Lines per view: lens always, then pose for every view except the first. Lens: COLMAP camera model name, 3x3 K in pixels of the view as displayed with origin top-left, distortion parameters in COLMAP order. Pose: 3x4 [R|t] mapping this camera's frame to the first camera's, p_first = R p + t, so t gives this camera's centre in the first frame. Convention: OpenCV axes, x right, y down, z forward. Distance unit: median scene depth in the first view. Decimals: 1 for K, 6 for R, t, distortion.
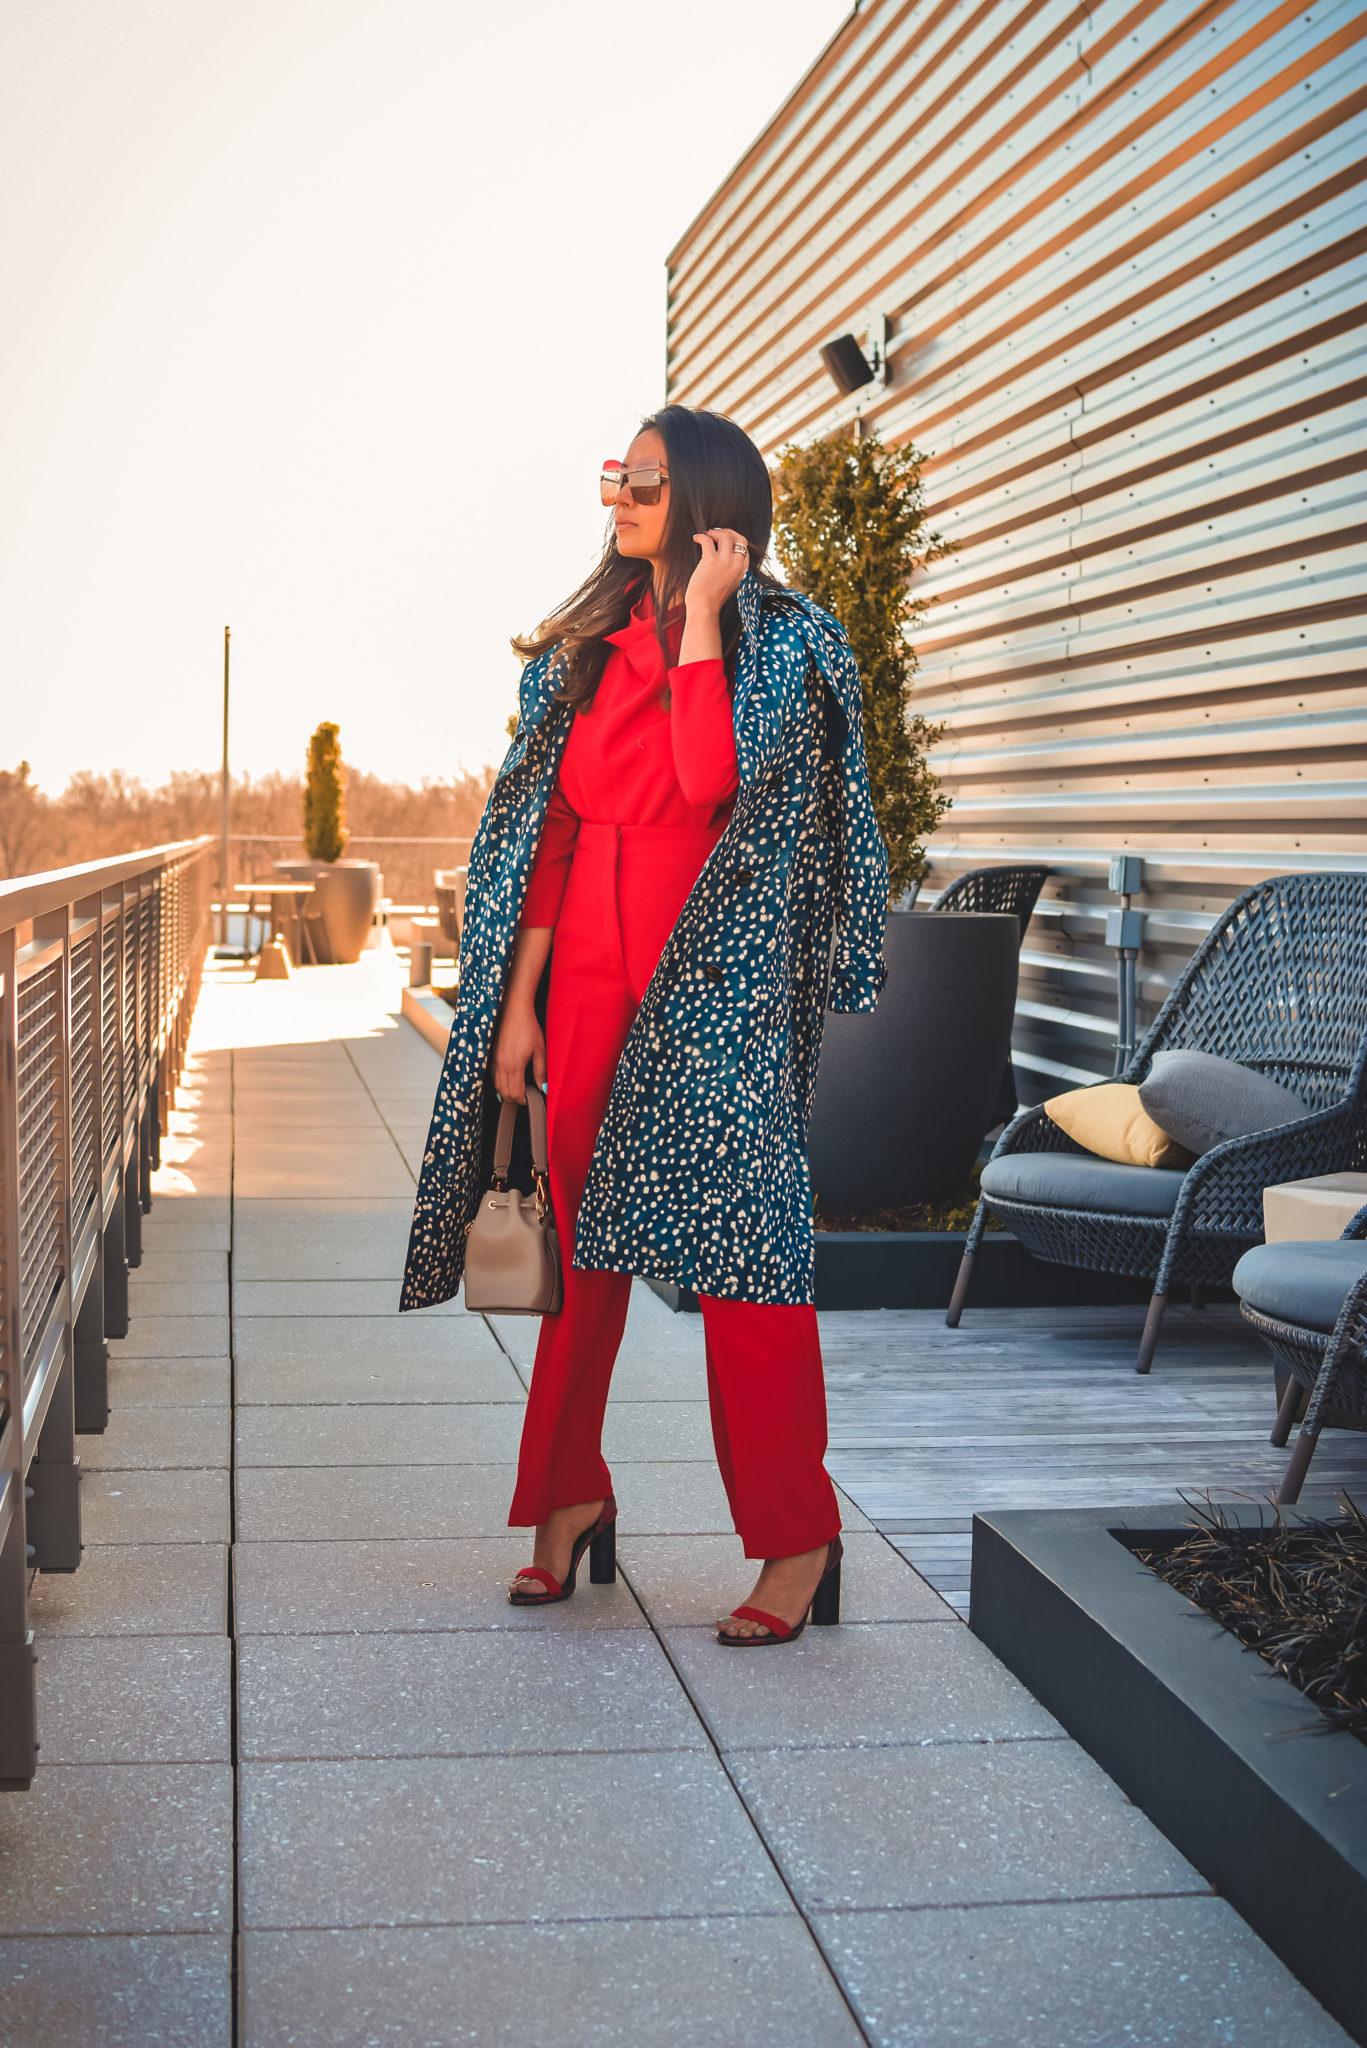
lens RADIAL K [[3133.4, 0, 686.3], [0, 3133.4, 1024.7], [0, 0, 1]] dist [-0.192044, 0.207473]
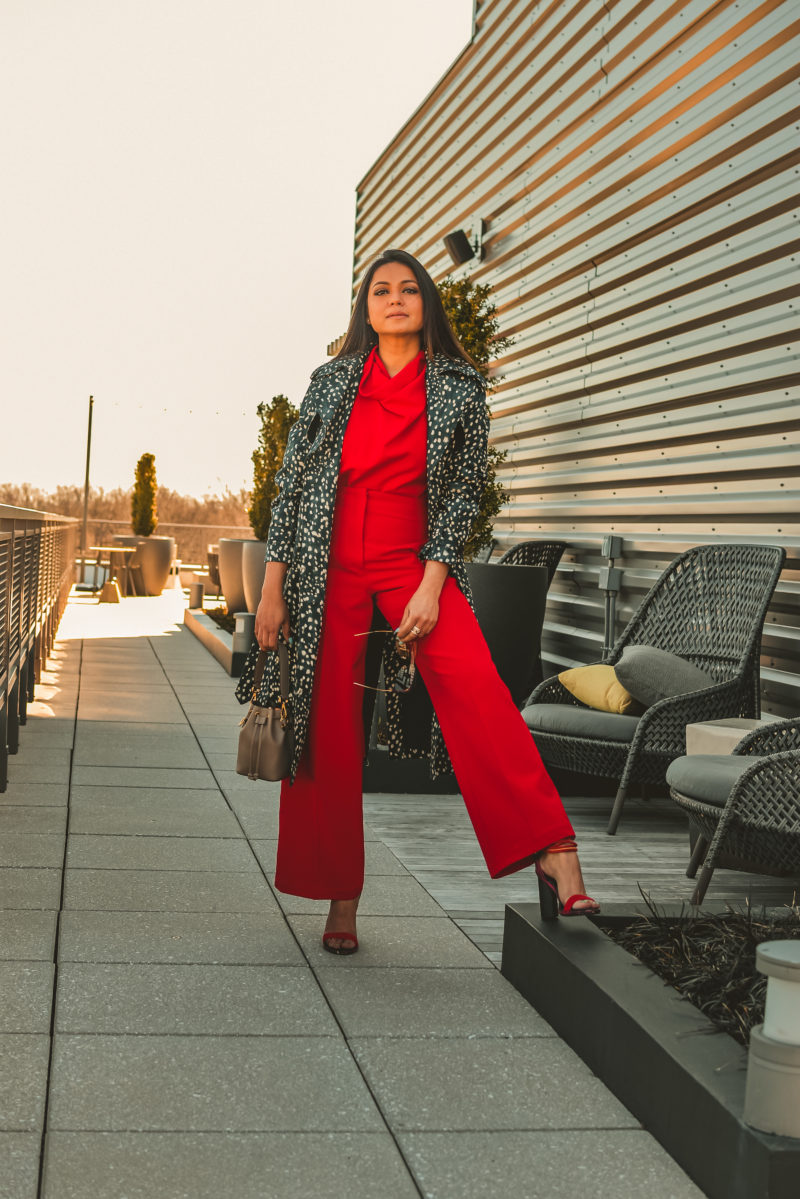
lens RADIAL K [[1834.5, 0, 401.6], [0, 1834.5, 599.9], [0, 0, 1]] dist [-0.192044, 0.207473]
pose [[0.999042, 0.035812, 0.025140, 0.004335], [-0.035161, 0.999047, -0.025872, 0.014755], [-0.026043, 0.024963, 0.999349, 0.016547]]
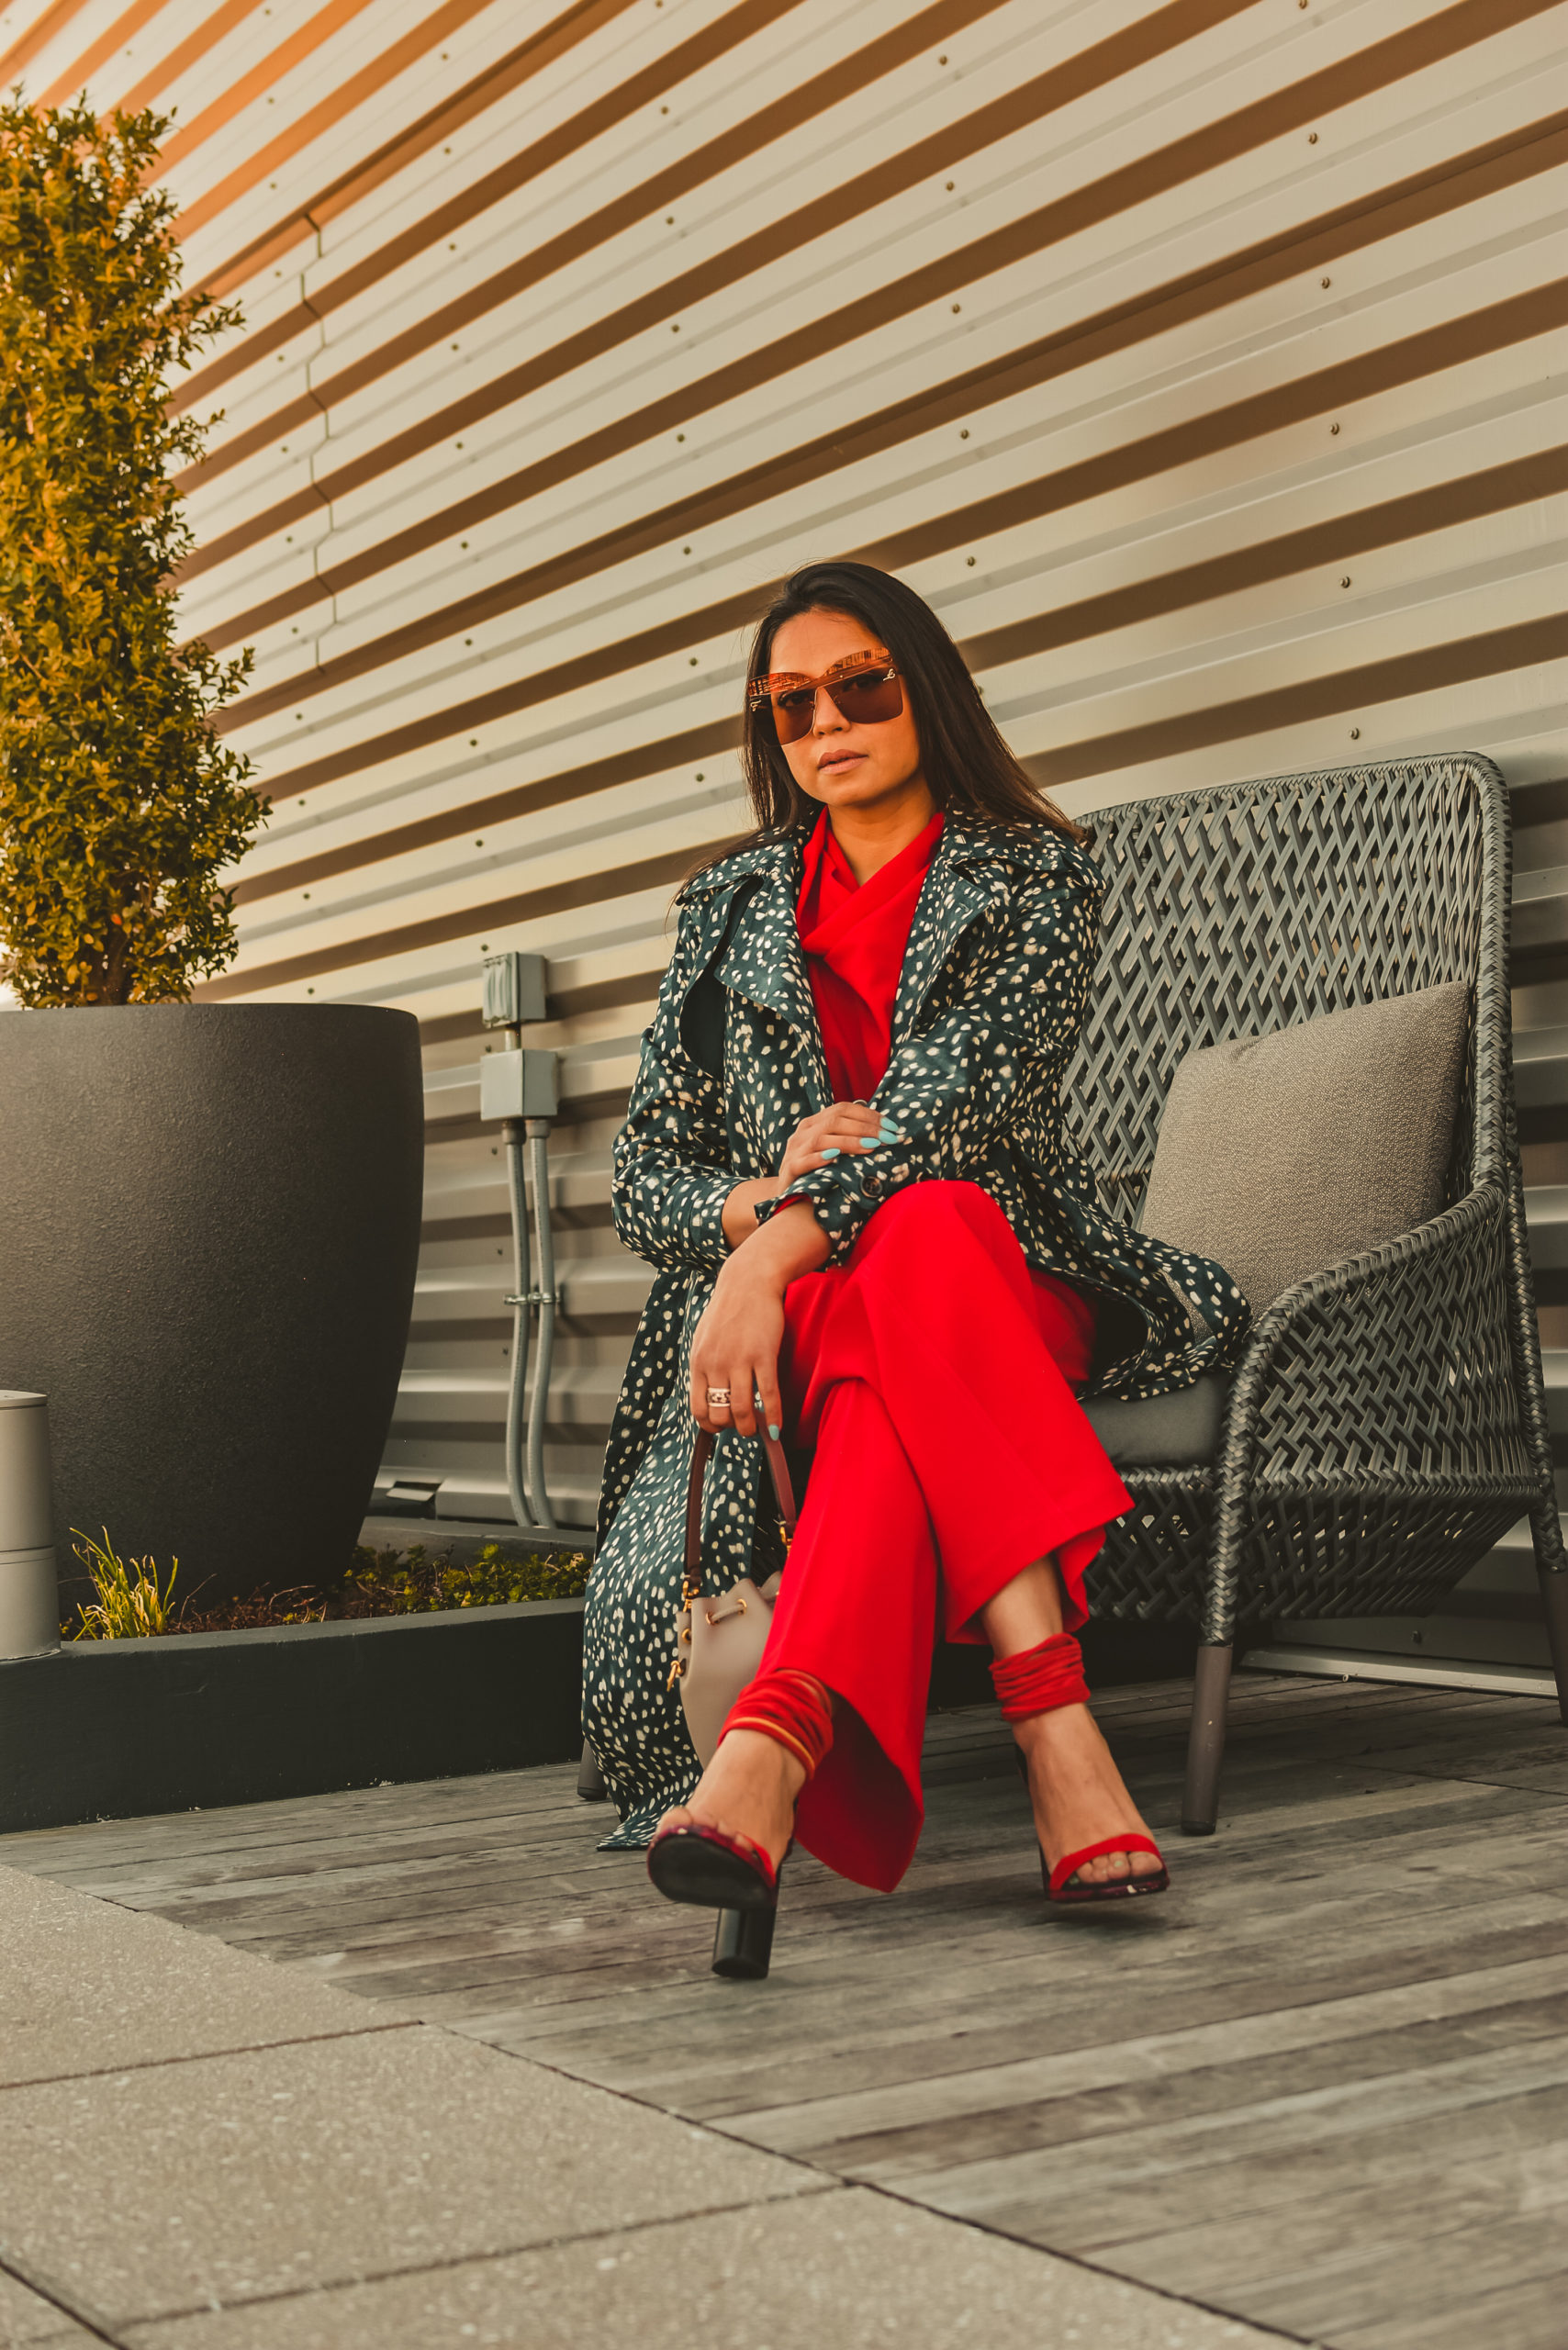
lens RADIAL K [[3595.6, 0, 787.2], [0, 3595.6, 1175.8], [0, 0, 1]] dist [-0.192044, 0.207473]
pose [[0.924784, -0.051056, 0.377051, -0.080815], [0.086862, 0.993117, -0.078566, 0.056351], [-0.370445, 0.105408, 0.922854, 0.566465]]
